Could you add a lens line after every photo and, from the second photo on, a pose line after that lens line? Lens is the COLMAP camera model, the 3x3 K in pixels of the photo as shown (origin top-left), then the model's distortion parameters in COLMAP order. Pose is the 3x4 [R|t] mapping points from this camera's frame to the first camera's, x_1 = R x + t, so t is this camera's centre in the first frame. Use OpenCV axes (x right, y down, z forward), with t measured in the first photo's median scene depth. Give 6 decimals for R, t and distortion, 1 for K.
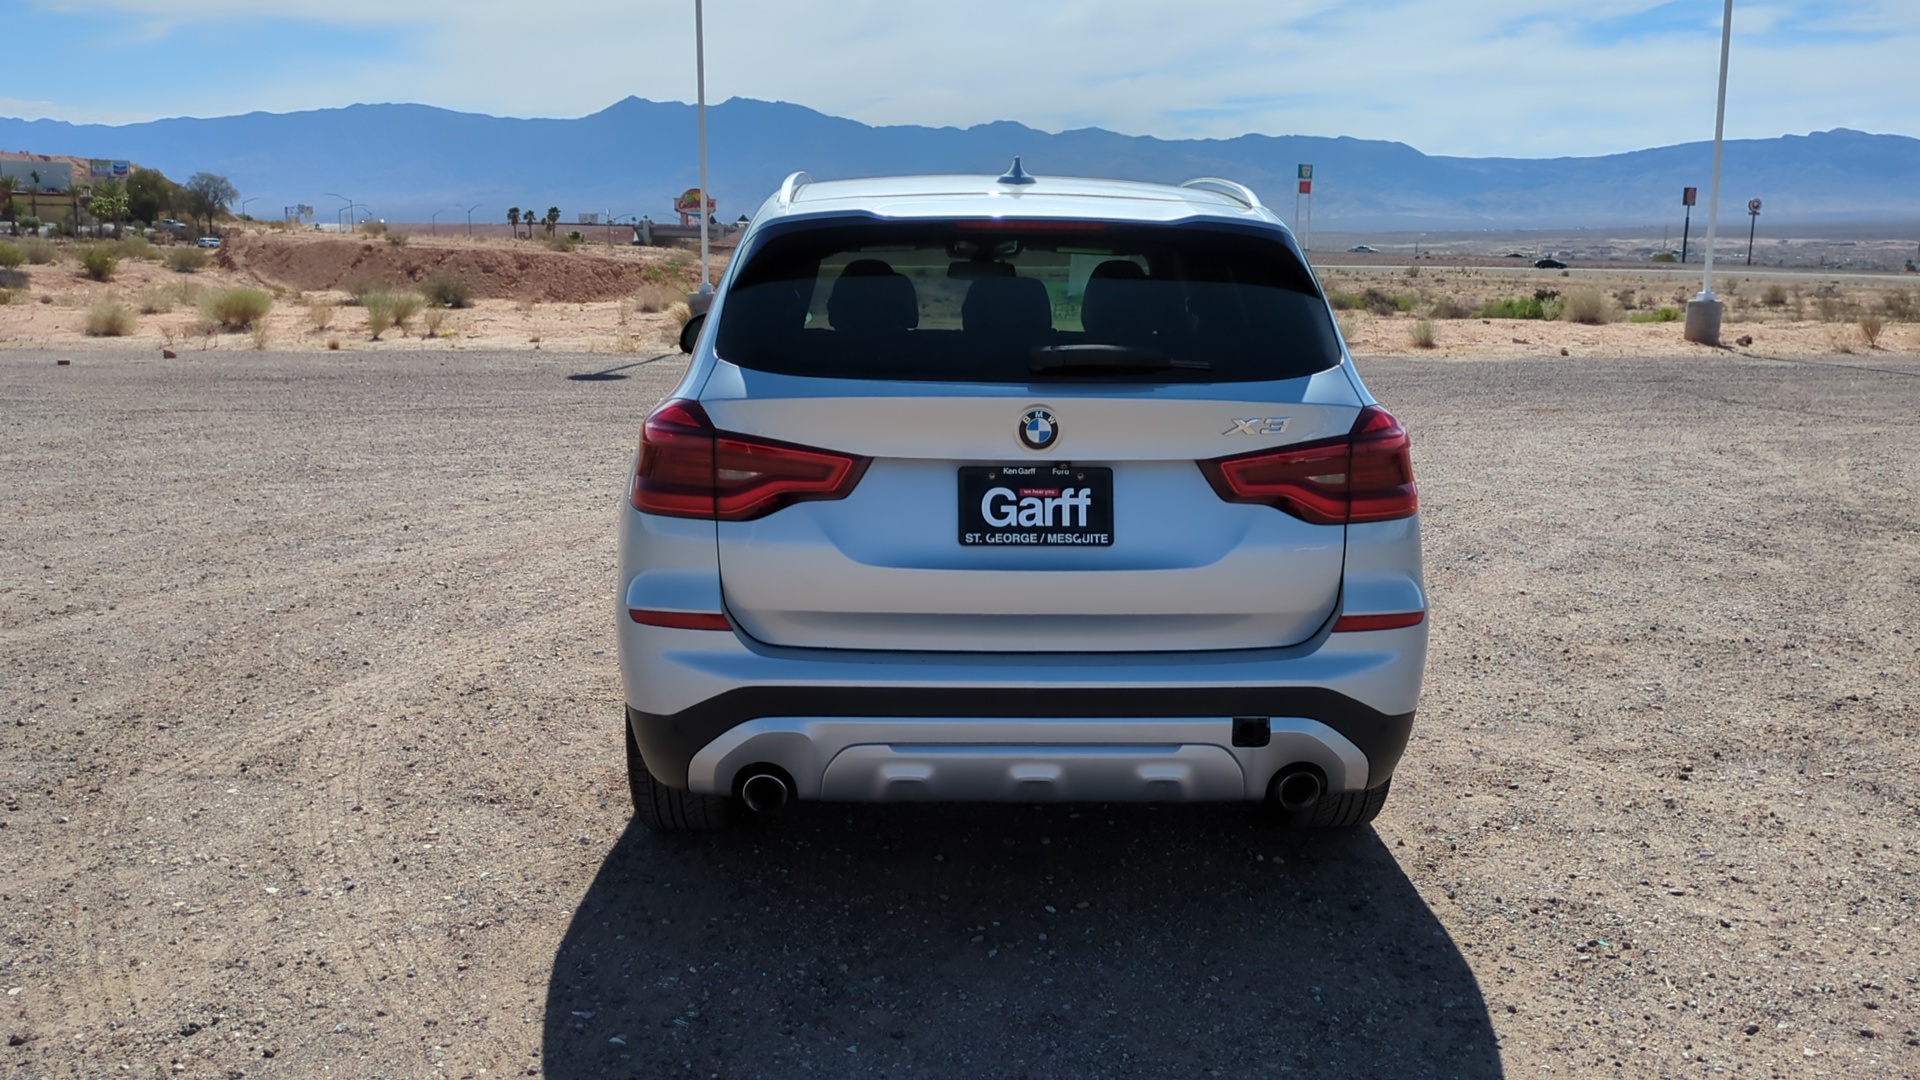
lens RADIAL K [[1680.7, 0, 960.0], [0, 1680.7, 540.0], [0, 0, 1]] dist [0.064473, -0.100274]
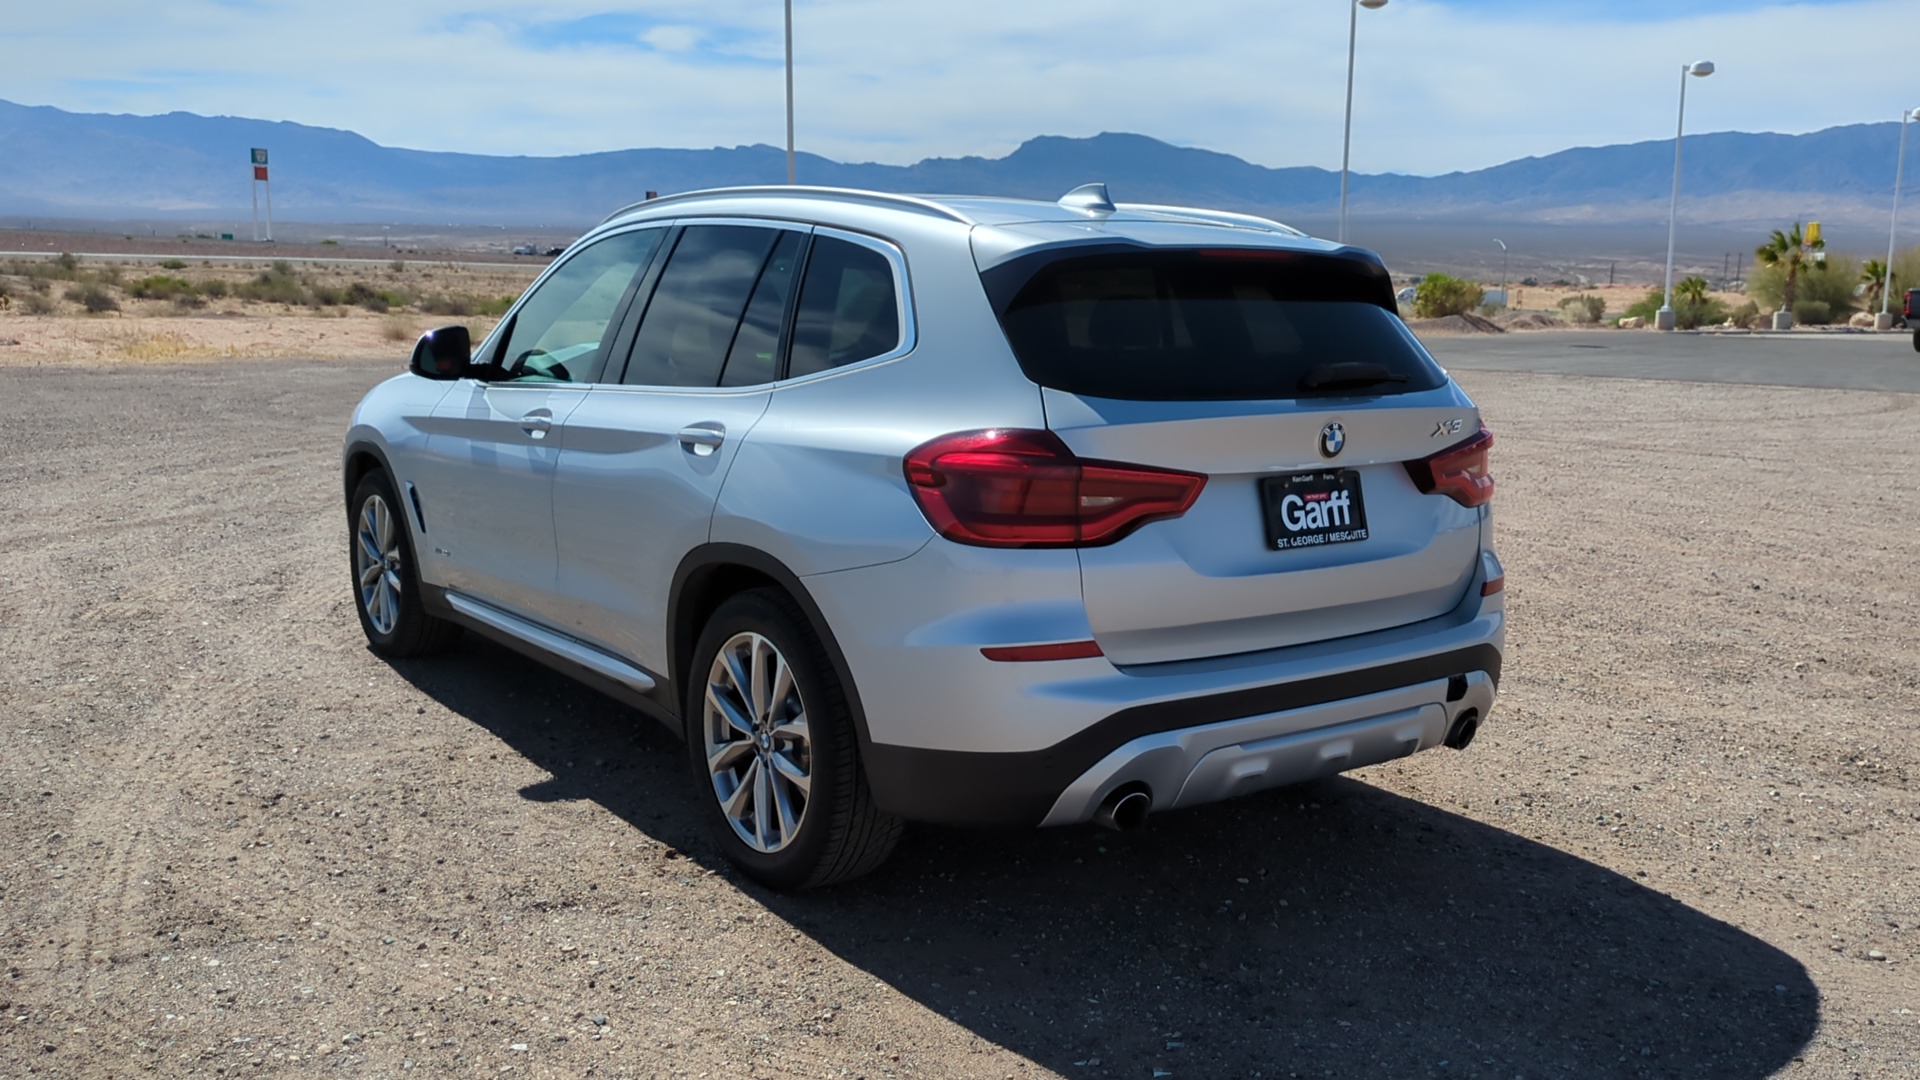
lens RADIAL K [[1680.7, 0, 960.0], [0, 1680.7, 540.0], [0, 0, 1]] dist [0.064473, -0.100274]
pose [[0.827396, -0.084215, 0.555269, -0.757536], [0.082099, 0.996209, 0.028755, -0.050795], [-0.555586, 0.021796, 0.831174, 0.211316]]
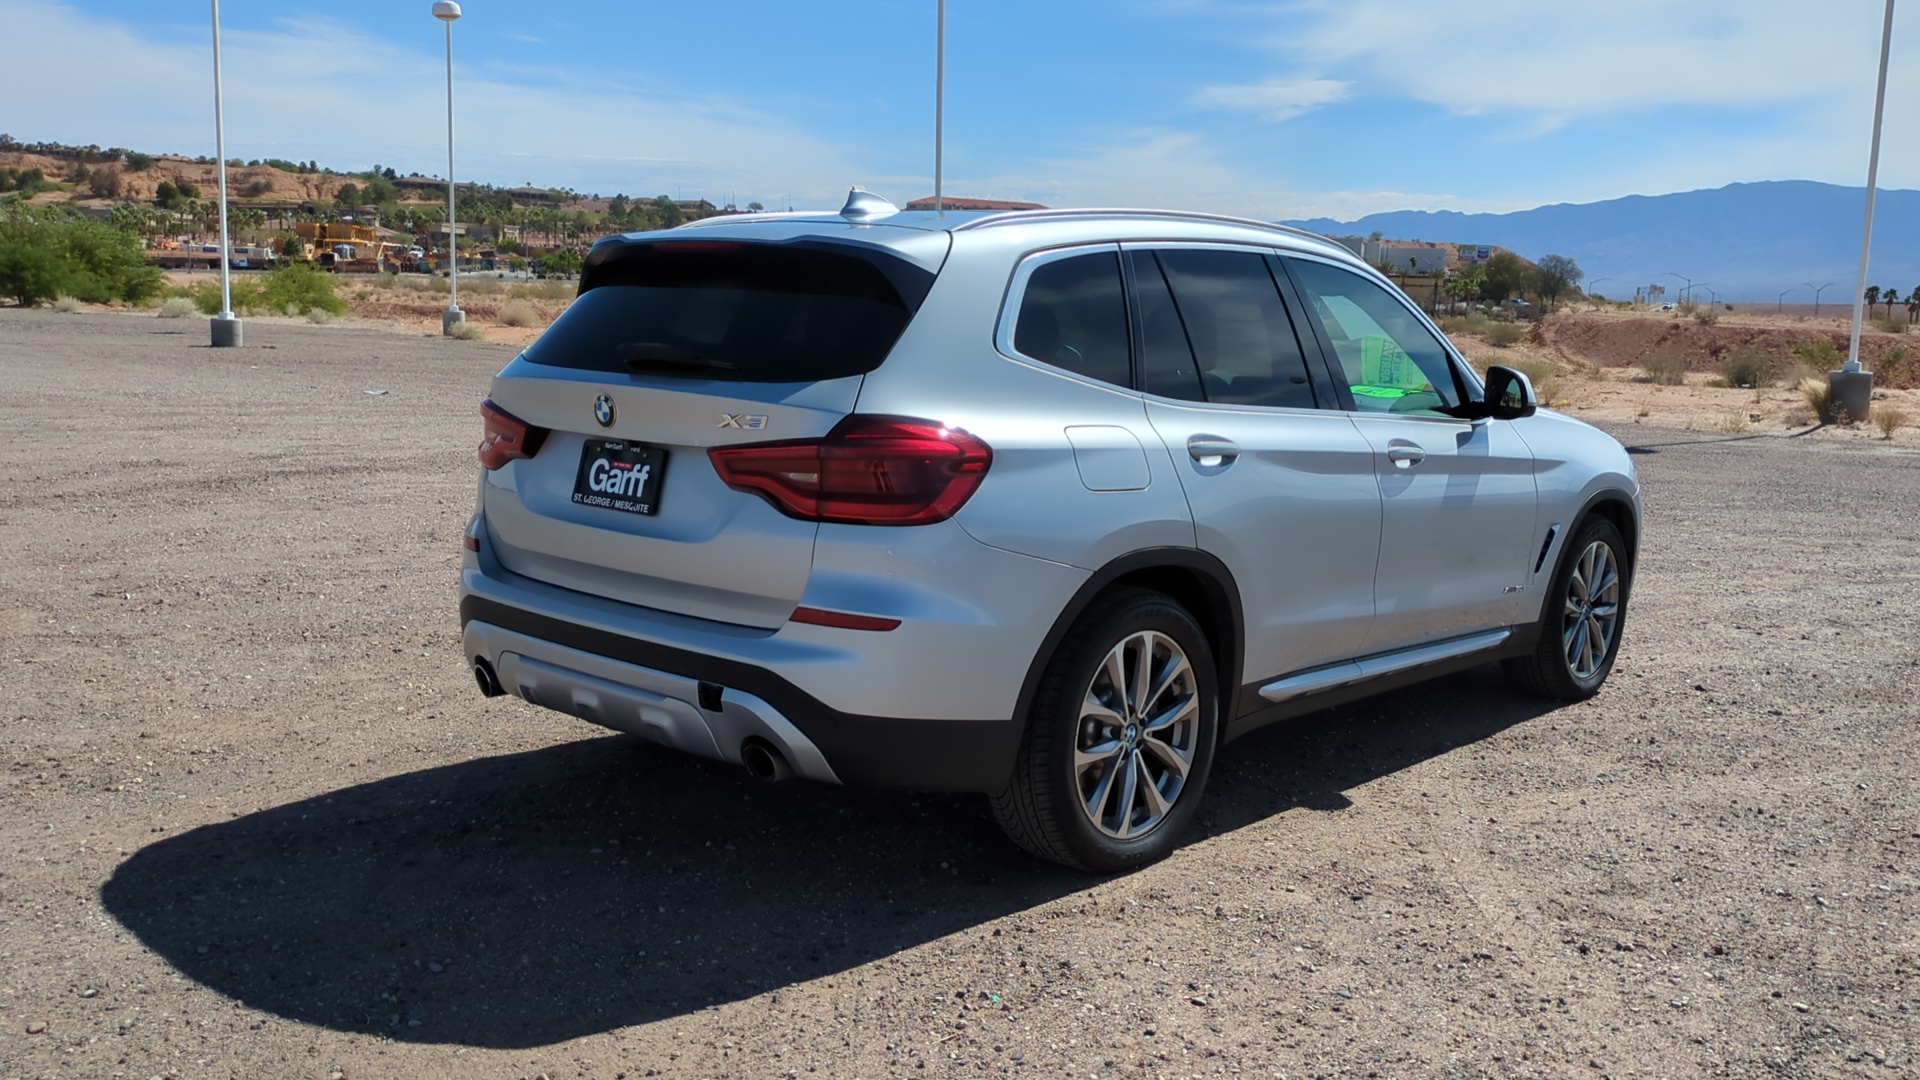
lens RADIAL K [[1649.9, 0, 960.0], [0, 1649.9, 540.0], [0, 0, 1]] dist [0.057296, -0.000311]
pose [[0.720109, 0.109888, -0.685104, 1.021613], [-0.139993, 0.990084, 0.011659, -0.023051], [0.679592, 0.087514, 0.728352, 0.312693]]
